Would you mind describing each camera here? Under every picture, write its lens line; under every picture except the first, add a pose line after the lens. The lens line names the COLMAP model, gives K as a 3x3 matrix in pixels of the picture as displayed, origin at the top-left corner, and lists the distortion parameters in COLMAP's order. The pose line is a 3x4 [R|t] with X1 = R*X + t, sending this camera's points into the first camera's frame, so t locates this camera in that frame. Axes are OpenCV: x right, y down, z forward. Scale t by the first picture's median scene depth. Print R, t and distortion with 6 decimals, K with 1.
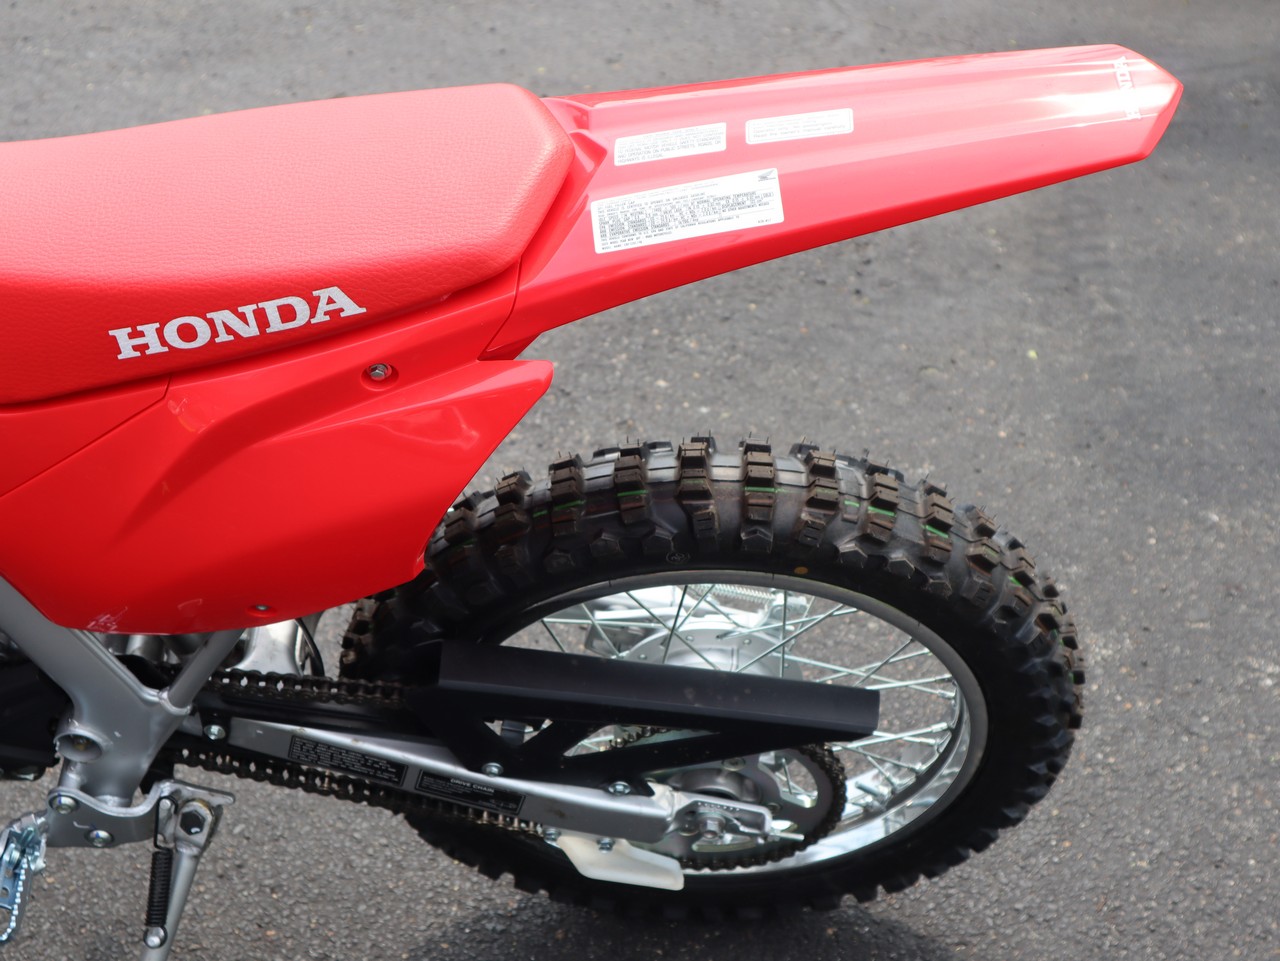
lens RADIAL K [[1908.0, 0, 636.8], [0, 1908.0, 480.6], [0, 0, 1]] dist [0.003339, 0.114843]
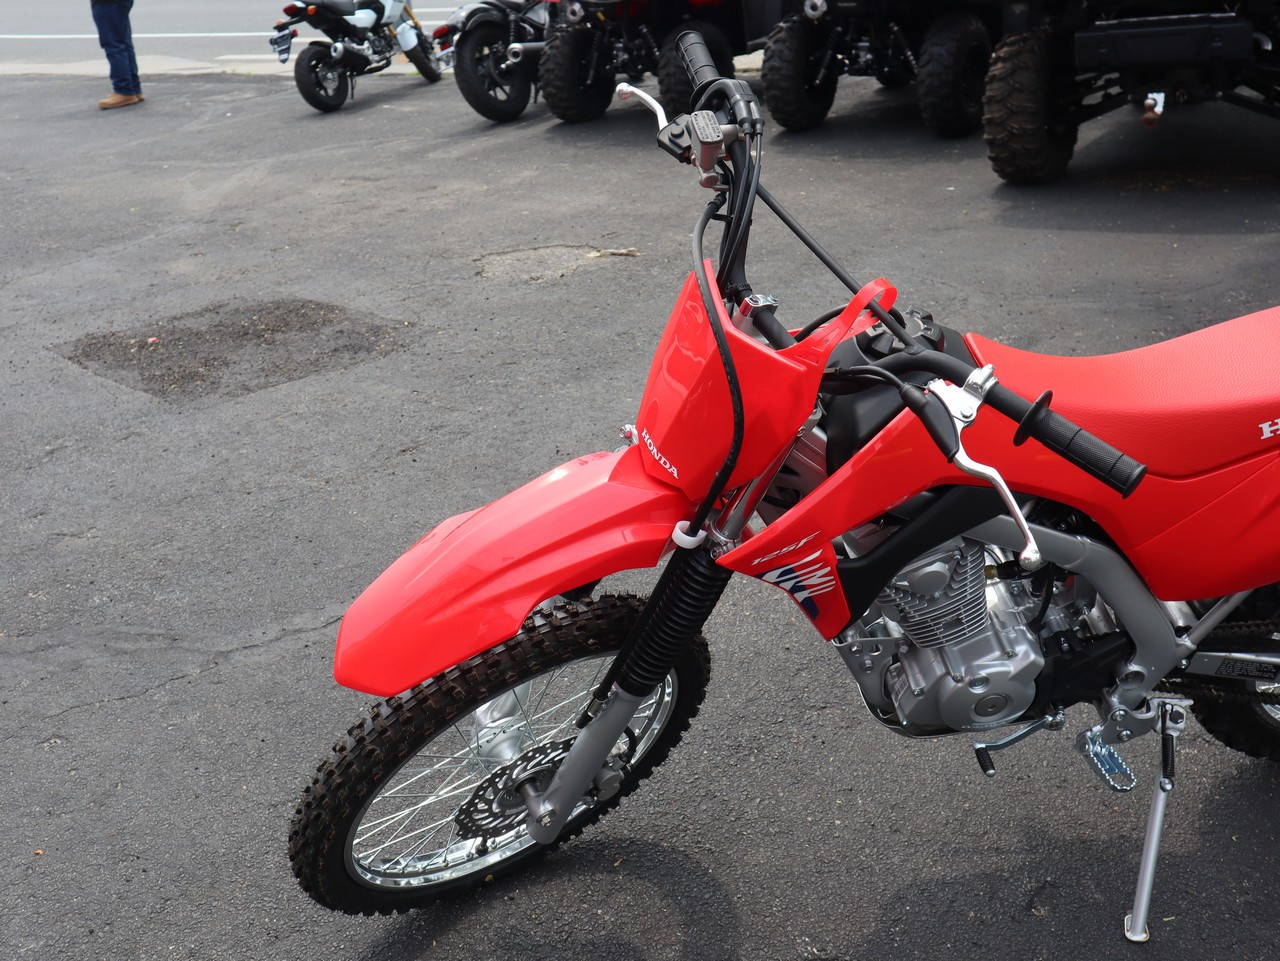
lens RADIAL K [[1376.4, 0, 647.1], [0, 1376.4, 486.0], [0, 0, 1]] dist [-0.045709, 0.106360]
pose [[0.984242, -0.152377, 0.089715, -0.814058], [0.162614, 0.979274, -0.120743, 0.040021], [-0.069457, 0.133429, 0.988621, -0.278671]]
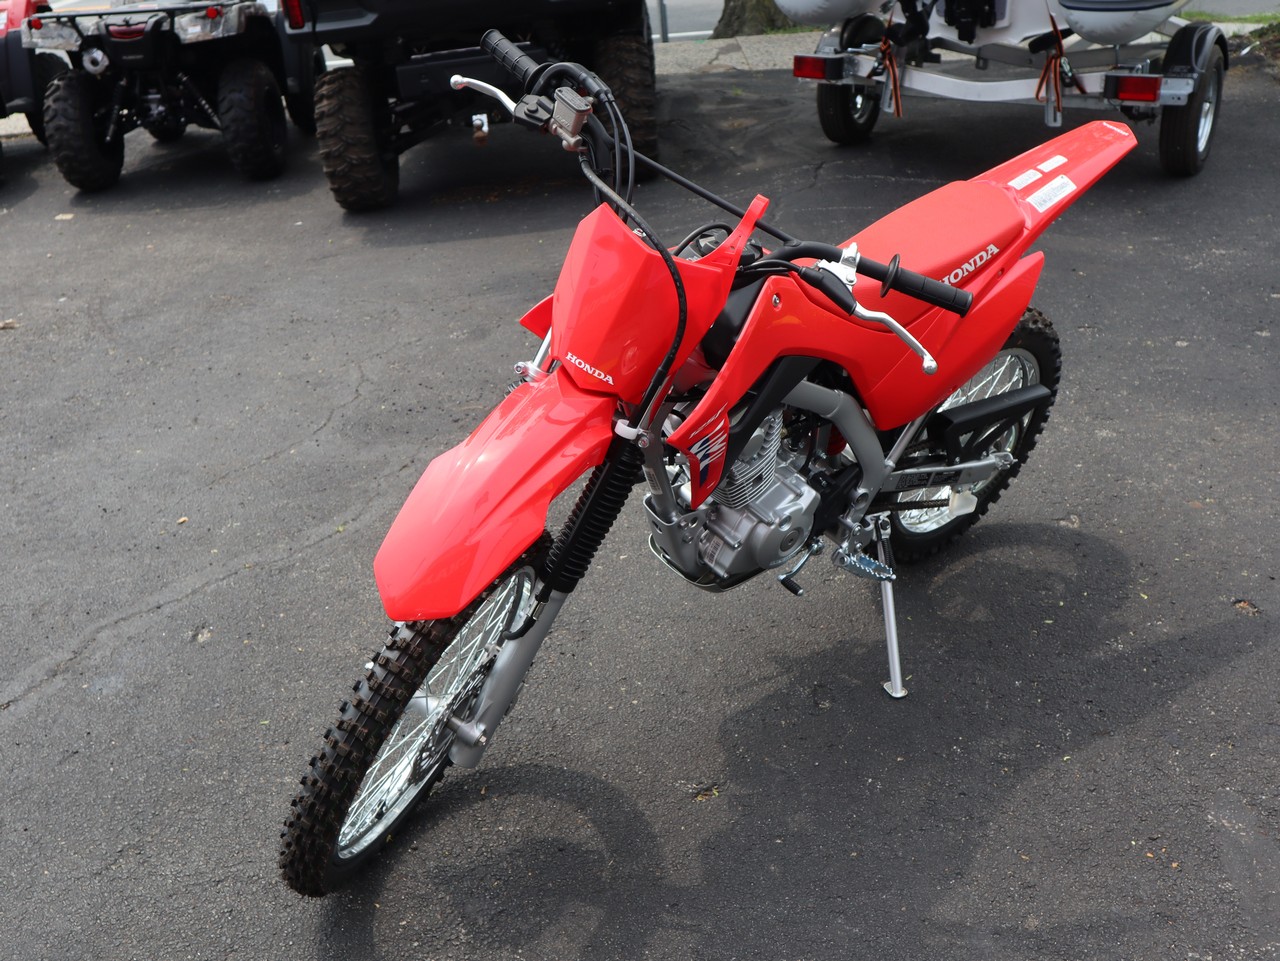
lens RADIAL K [[1407.1, 0, 640.0], [0, 1407.1, 480.5], [0, 0, 1]] dist [-0.063928, 0.180201]
pose [[0.740067, -0.340966, 0.579692, -1.472930], [0.421985, 0.906586, -0.005490, 0.008859], [-0.523668, 0.248684, 0.814817, -0.292955]]
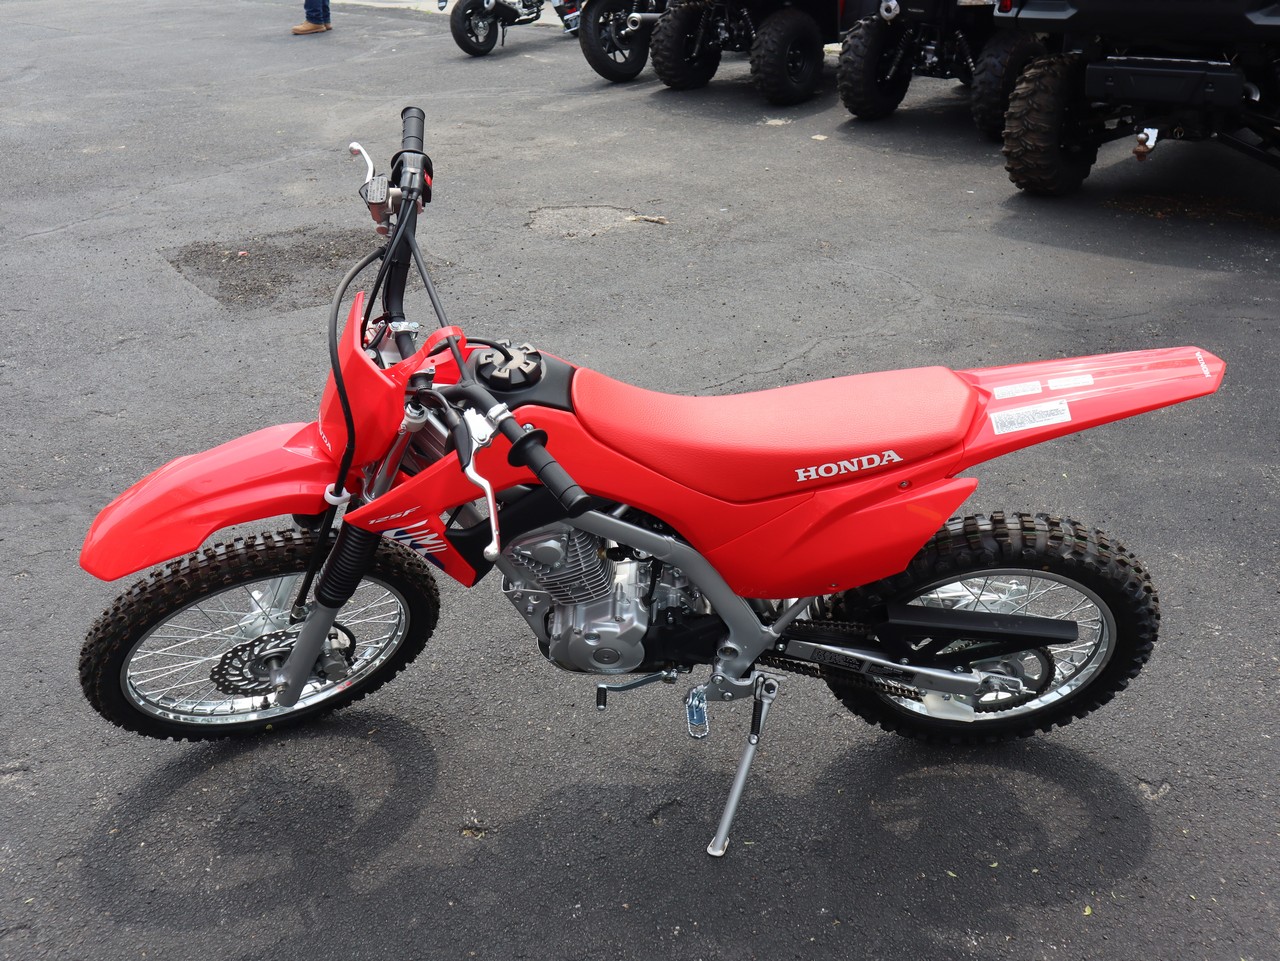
lens RADIAL K [[1263.8, 0, 640.0], [0, 1263.8, 480.5], [0, 0, 1]] dist [-0.074644, 0.115238]
pose [[0.998977, -0.023509, -0.038619, -0.324709], [0.020706, 0.997228, -0.071461, 0.038256], [0.040192, 0.070588, 0.996695, -0.509413]]
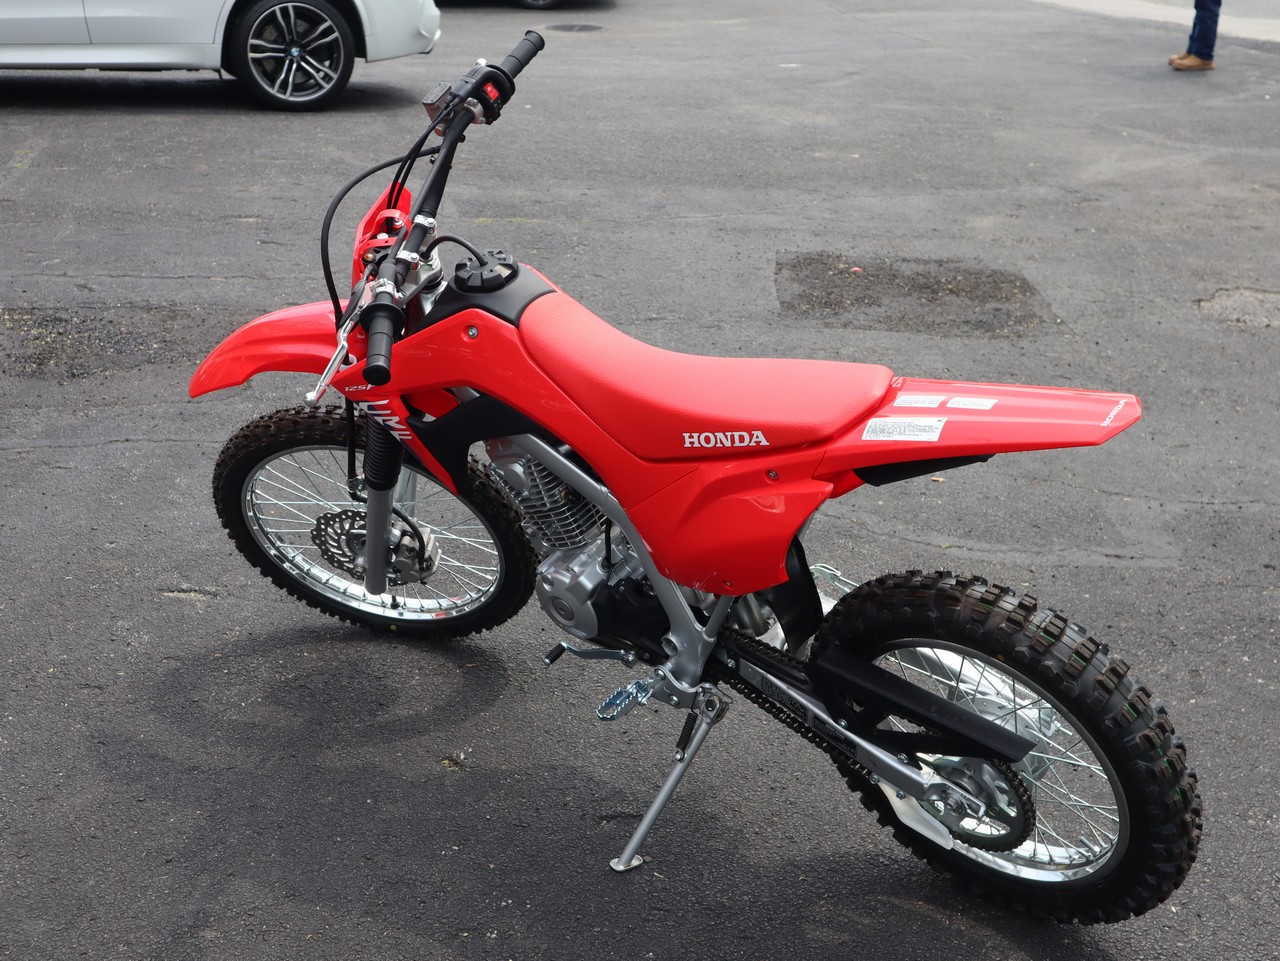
lens RADIAL K [[1610.2, 0, 646.2], [0, 1610.2, 480.8], [0, 0, 1]] dist [0.007472, 0.002144]
pose [[0.769045, 0.211625, -0.603146, 0.683556], [-0.319724, 0.944434, -0.076293, 0.108079], [0.553486, 0.251513, 0.793974, -0.433029]]
